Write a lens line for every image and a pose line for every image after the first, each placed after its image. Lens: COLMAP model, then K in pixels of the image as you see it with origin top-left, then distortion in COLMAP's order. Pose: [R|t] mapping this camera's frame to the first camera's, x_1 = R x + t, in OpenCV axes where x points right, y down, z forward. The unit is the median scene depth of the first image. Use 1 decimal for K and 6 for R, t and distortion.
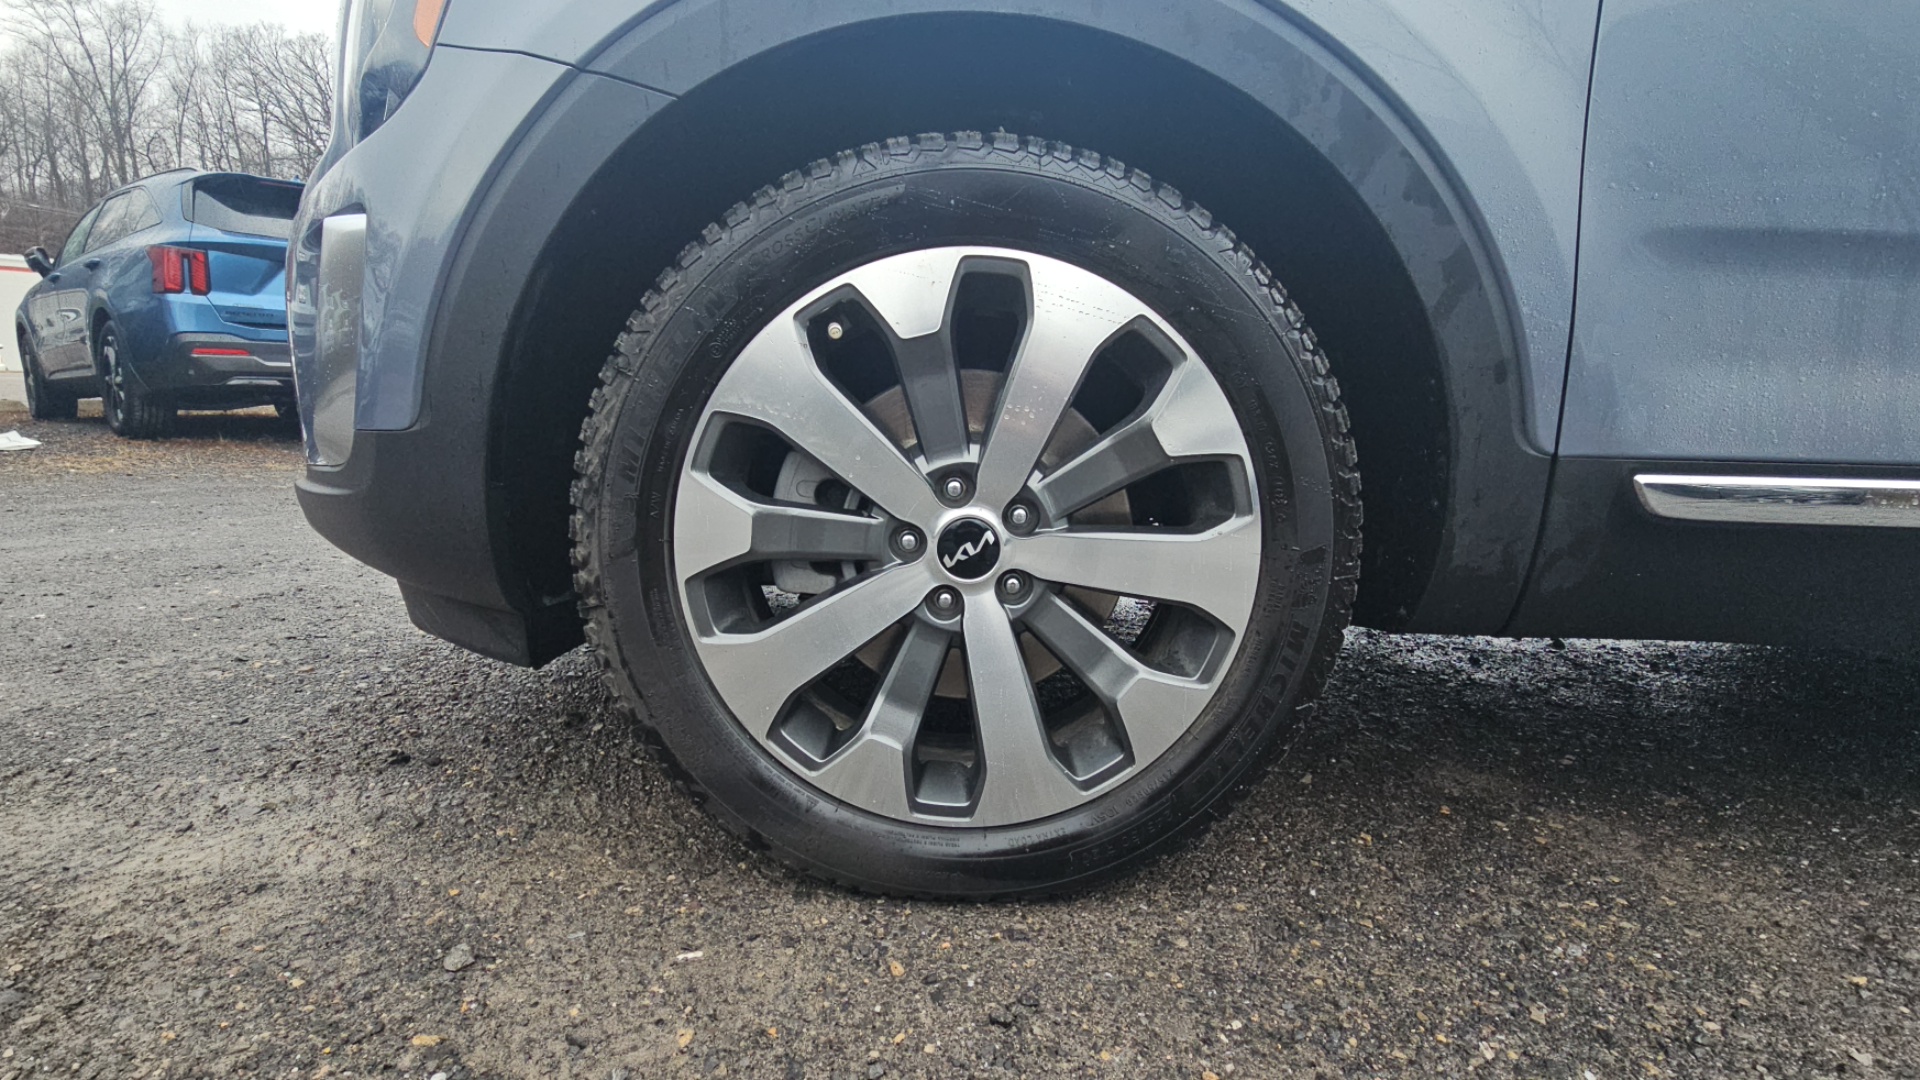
lens RADIAL K [[841.8, 0, 960.0], [0, 841.8, 540.0], [0, 0, 1]] dist [-0.003744, -0.000272]
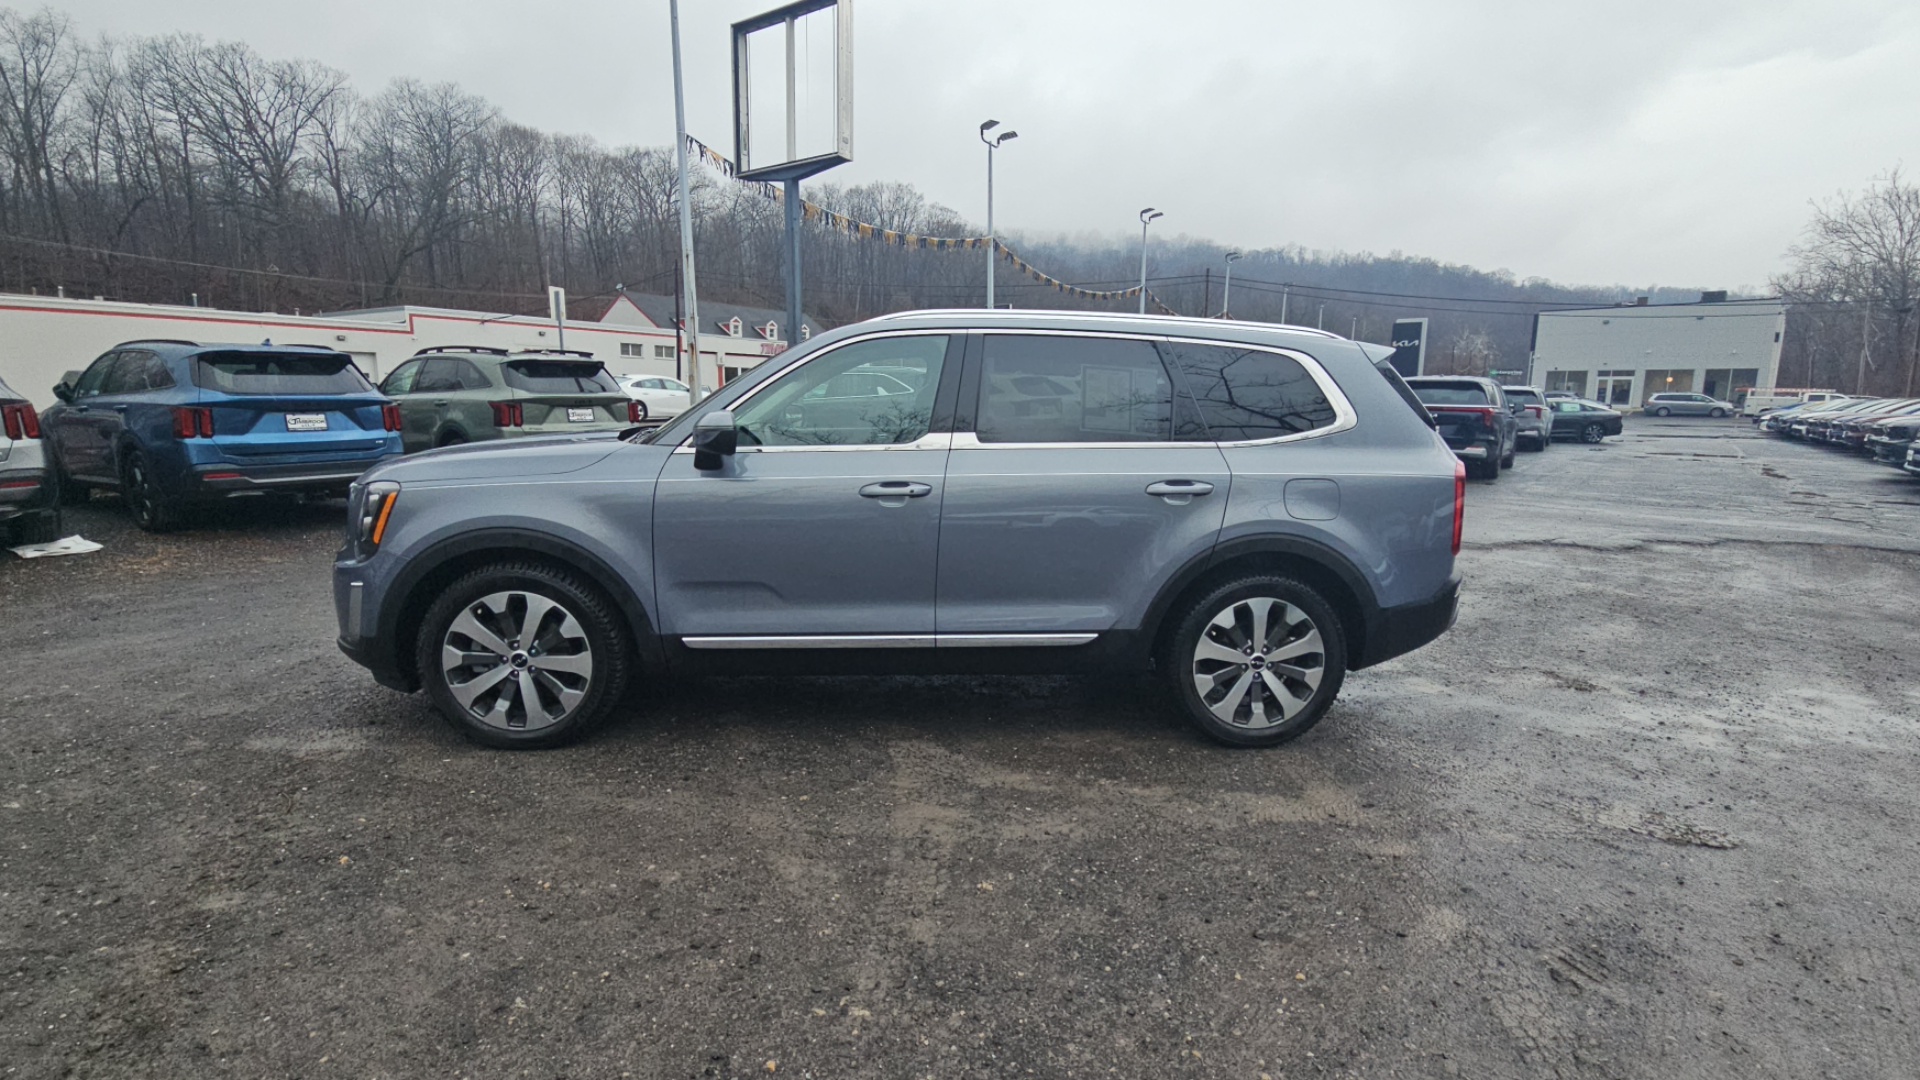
lens RADIAL K [[857.3, 0, 960.0], [0, 857.3, 540.0], [0, 0, 1]] dist [0.018635, -0.012498]
pose [[0.998998, -0.024188, 0.037668, 0.331892], [0.023936, 0.999688, 0.007124, -0.091748], [-0.037829, -0.006216, 0.999265, -0.536097]]
